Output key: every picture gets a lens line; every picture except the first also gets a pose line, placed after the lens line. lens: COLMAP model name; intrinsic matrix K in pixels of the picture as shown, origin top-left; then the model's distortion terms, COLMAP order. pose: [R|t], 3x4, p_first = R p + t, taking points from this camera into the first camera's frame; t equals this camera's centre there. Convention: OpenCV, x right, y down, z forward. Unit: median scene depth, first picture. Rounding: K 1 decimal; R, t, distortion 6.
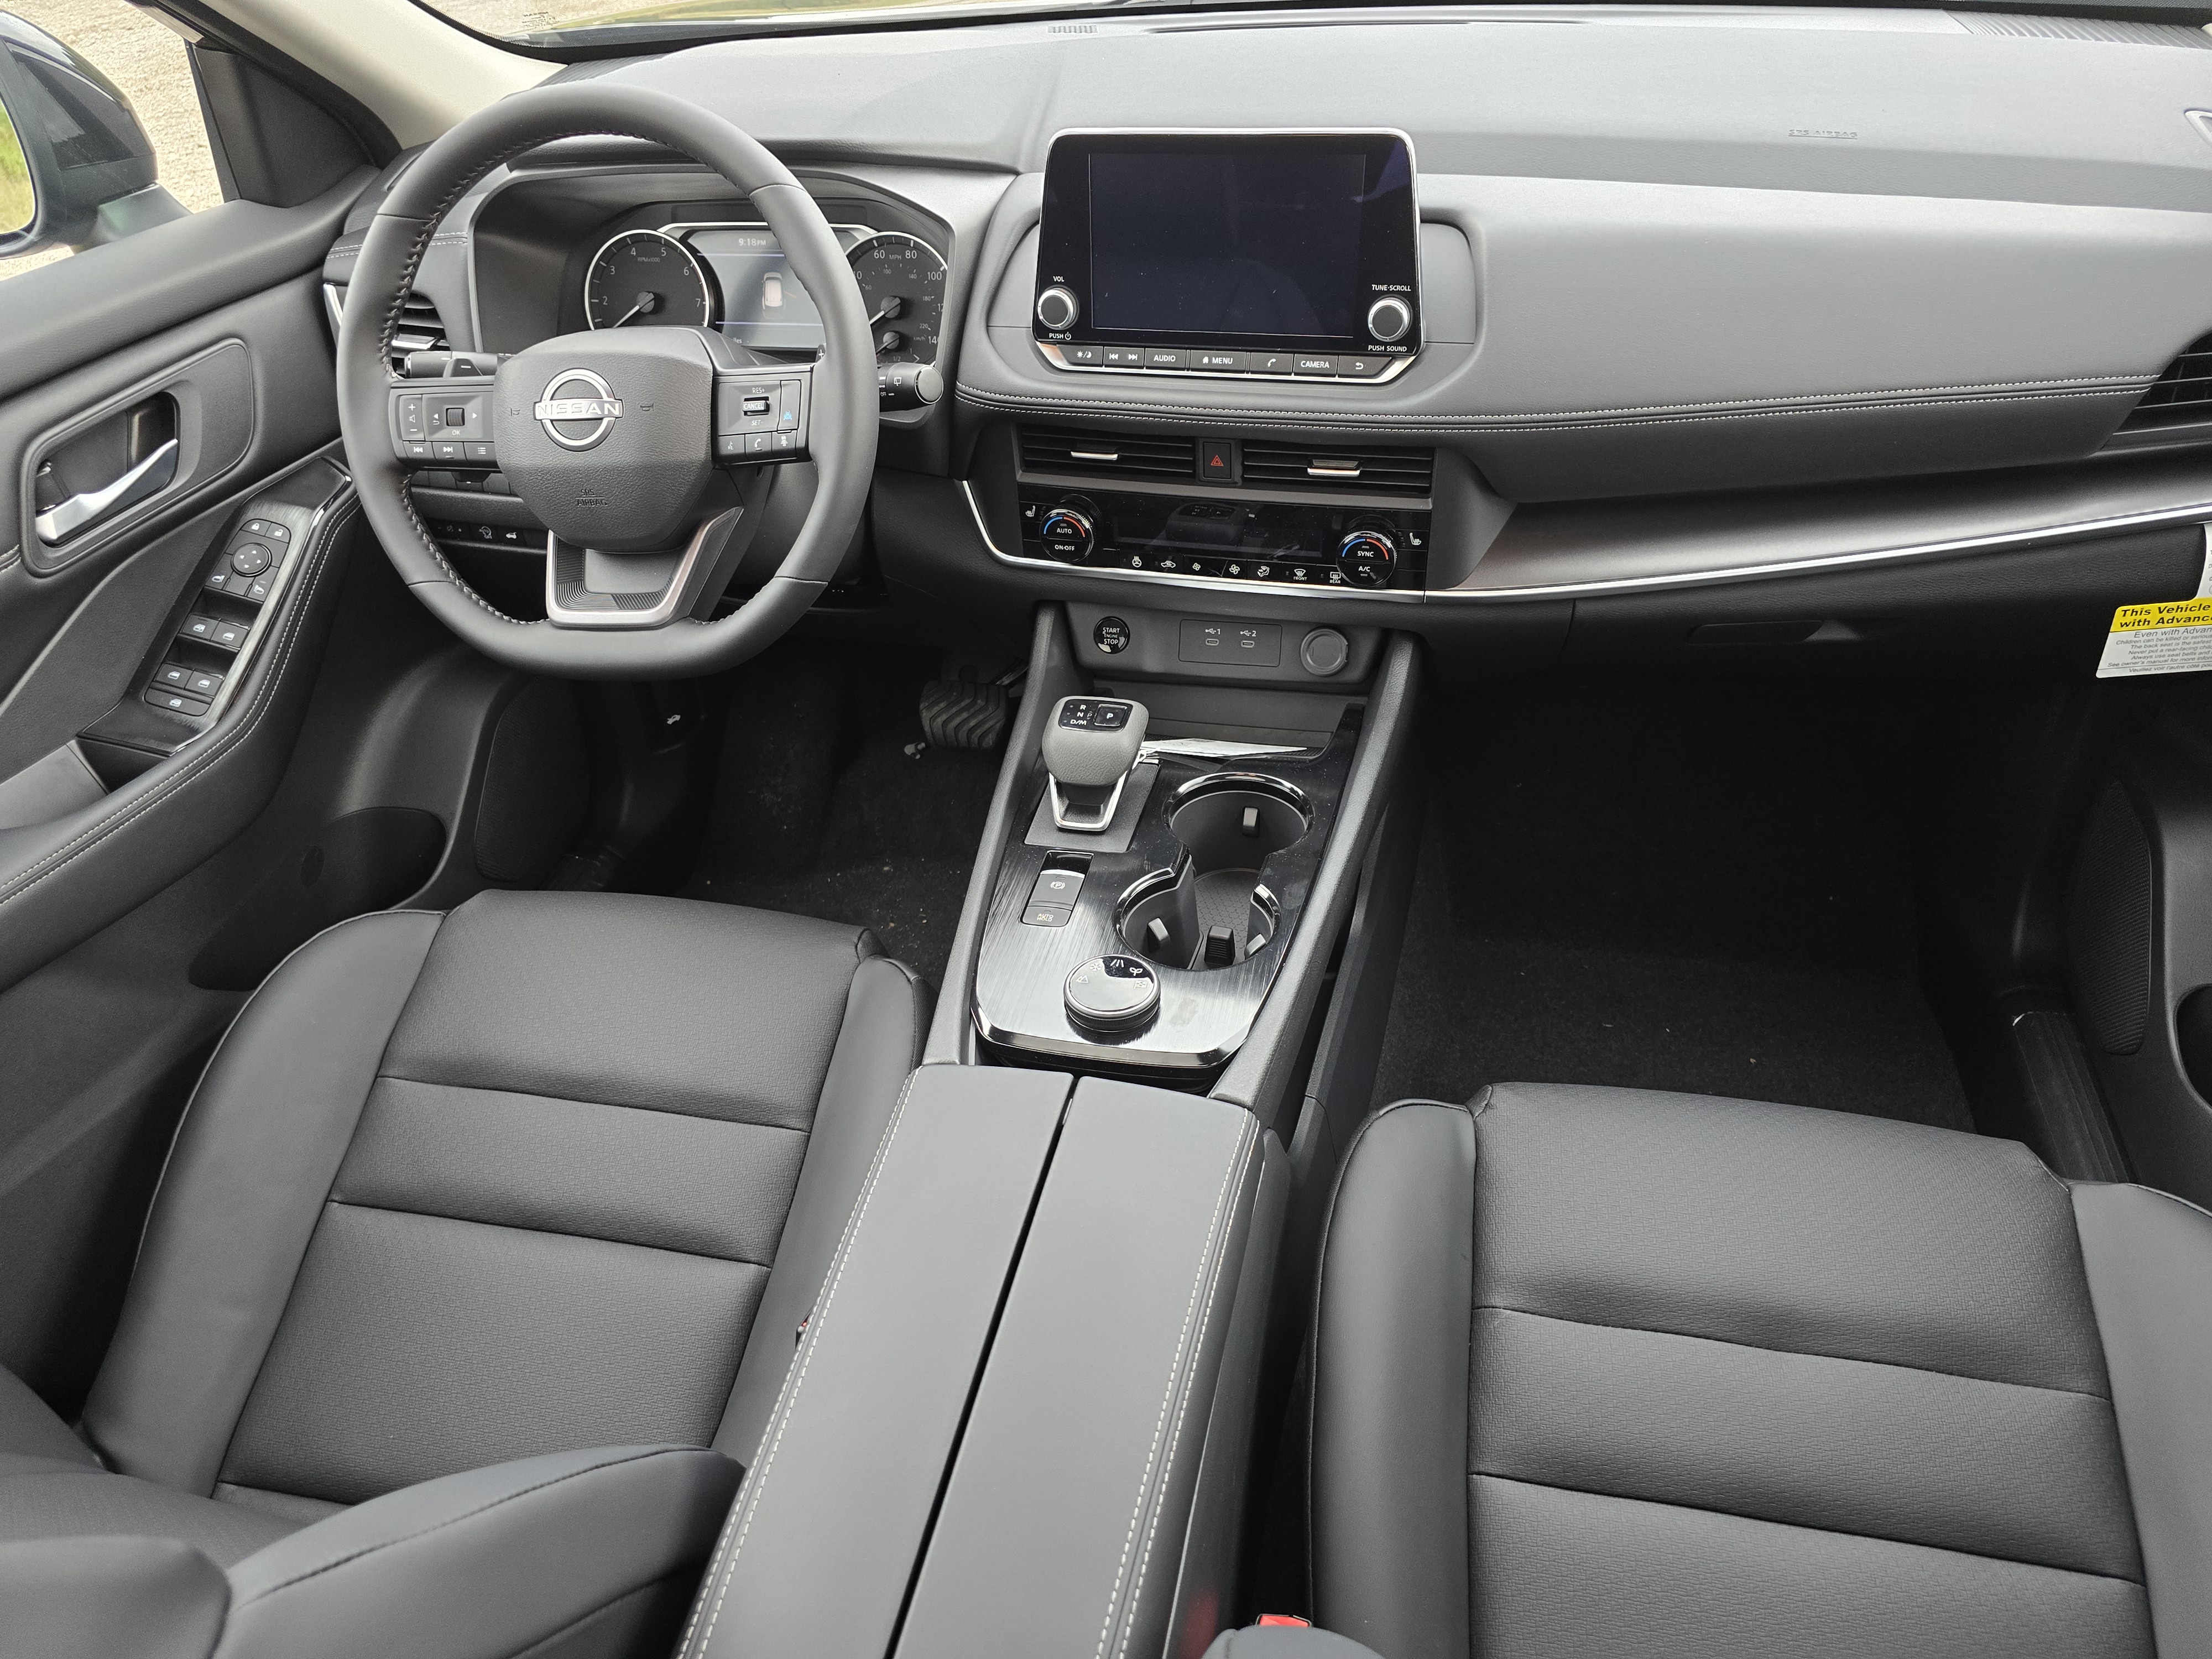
lens RADIAL K [[1476.5, 0, 1106.0], [0, 1476.5, 829.5], [0, 0, 1]] dist [0.070124, -0.000144]
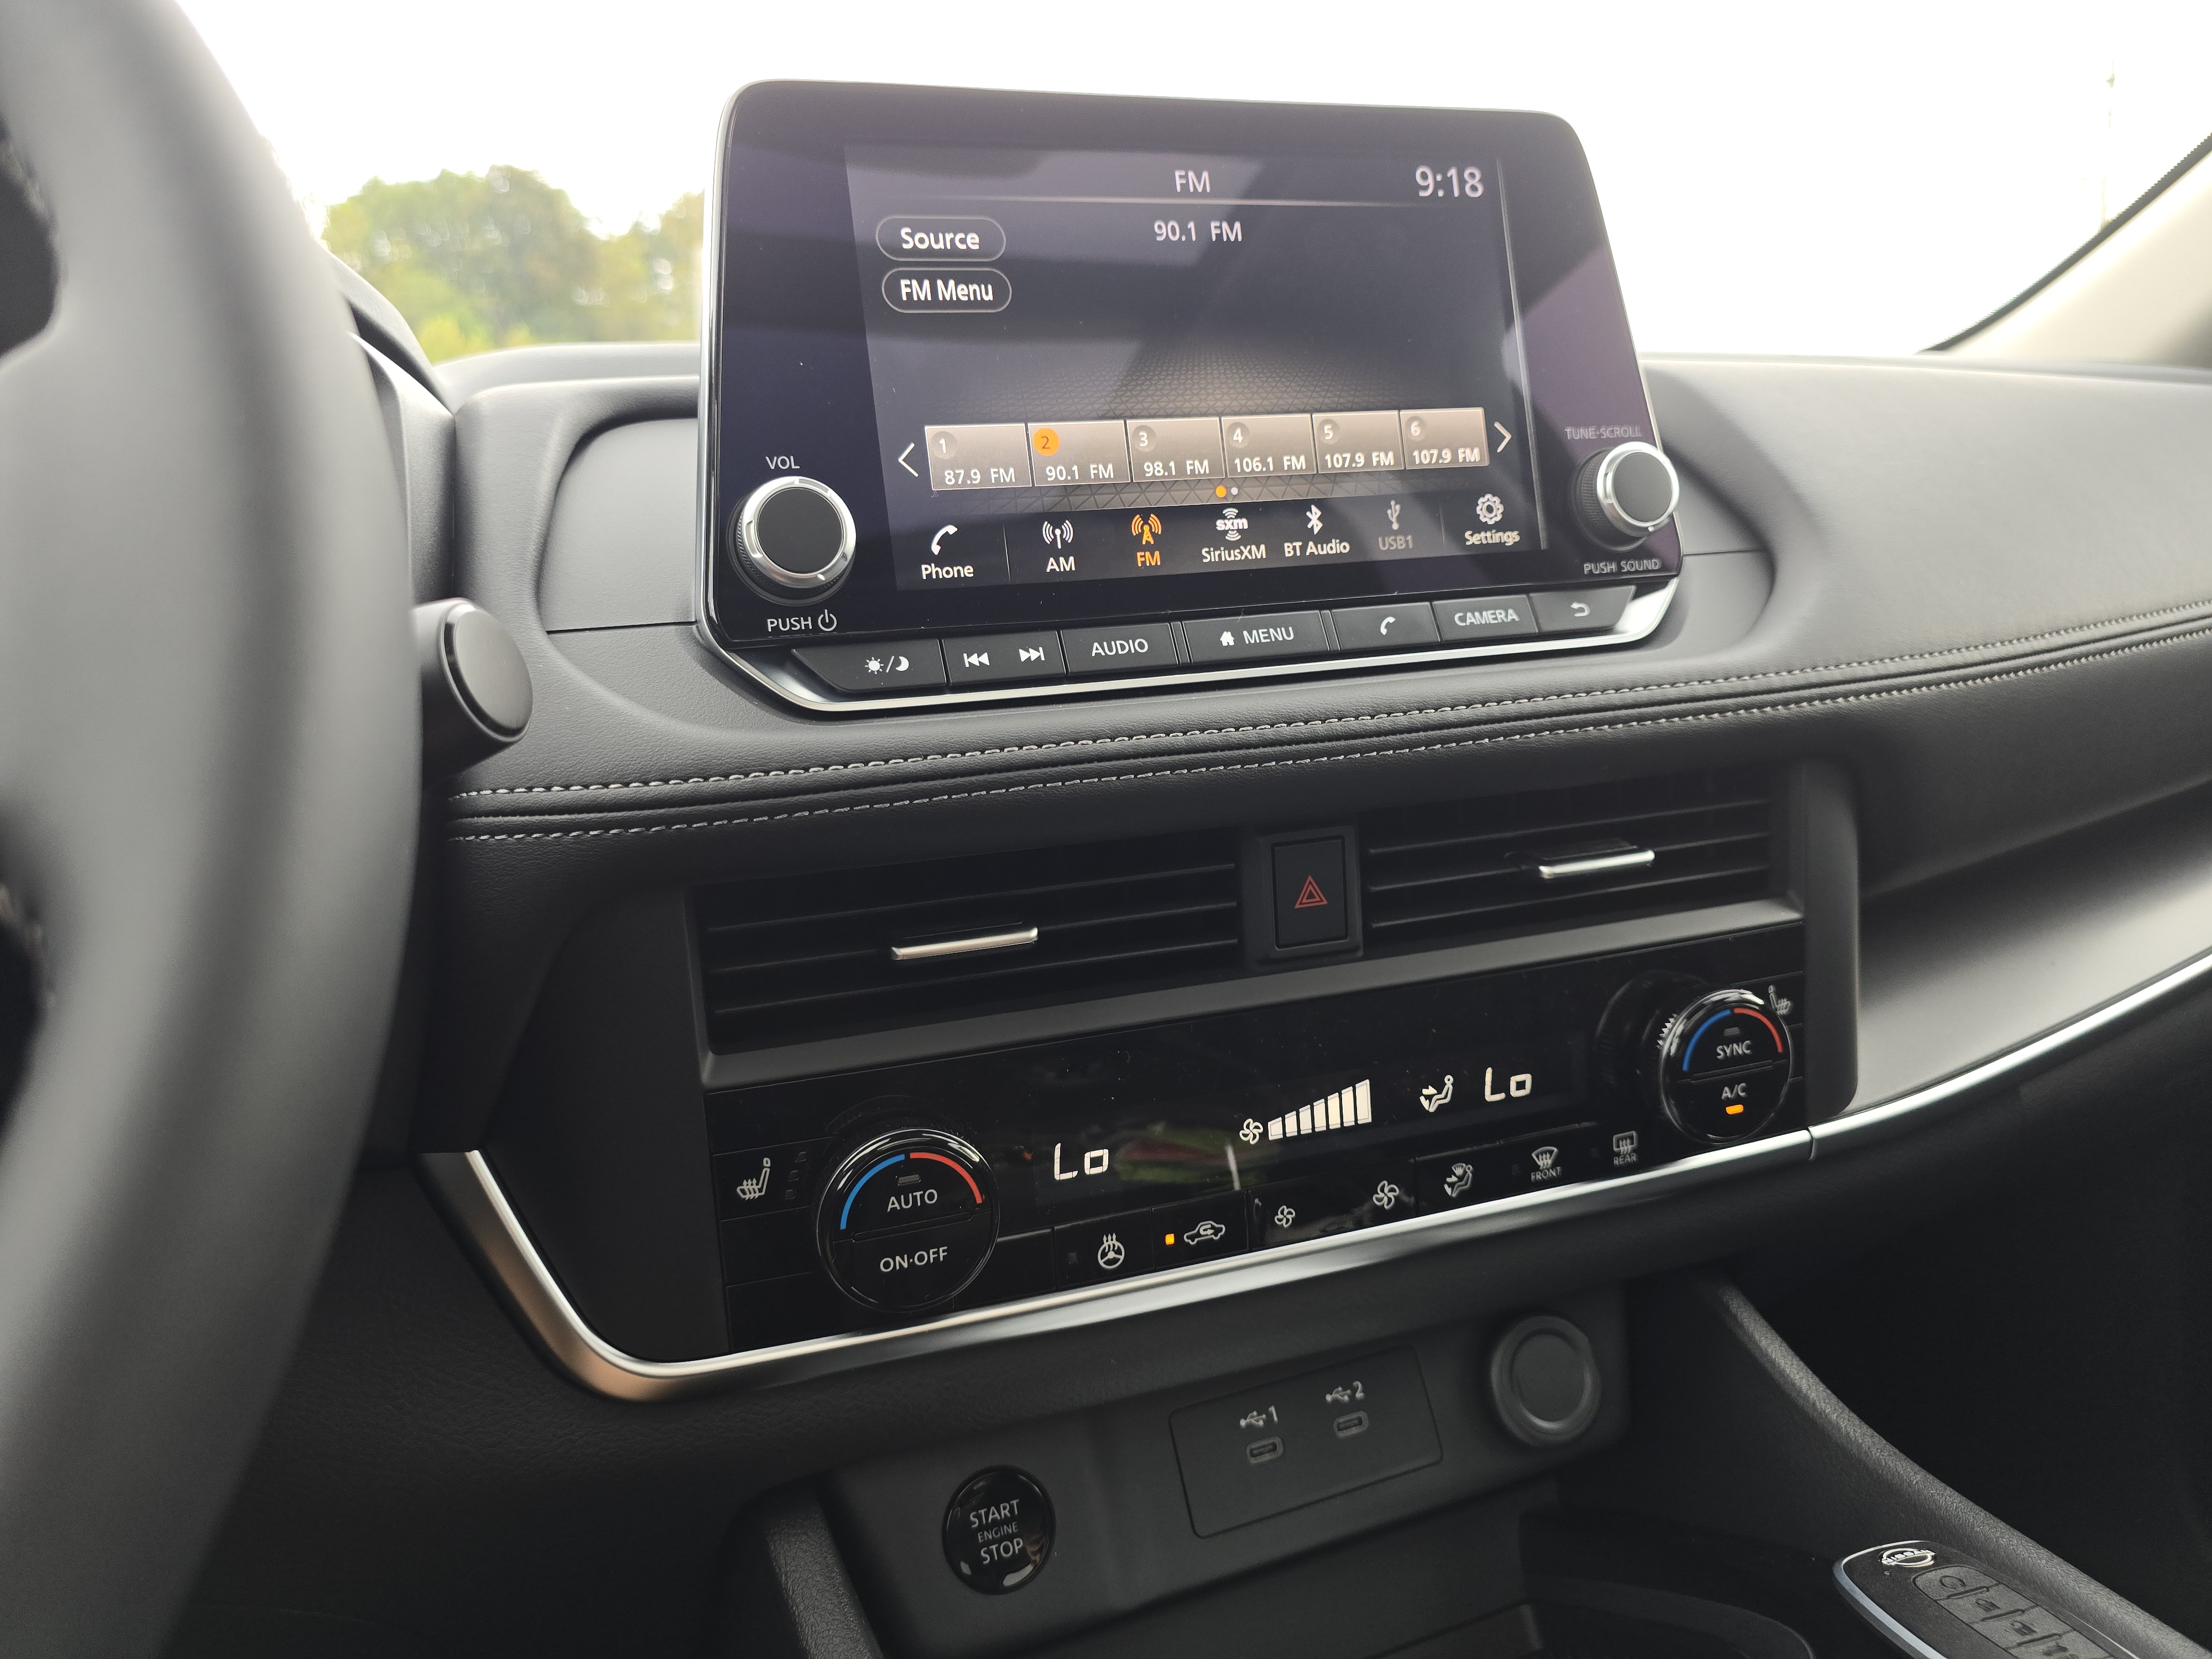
lens RADIAL K [[1476.5, 0, 1106.0], [0, 1476.5, 829.5], [0, 0, 1]] dist [0.070124, -0.000144]
pose [[0.828511, -0.084307, 0.553590, -0.162217], [0.357675, 0.840331, -0.407325, -0.133522], [-0.430858, 0.535478, 0.726378, 0.754000]]
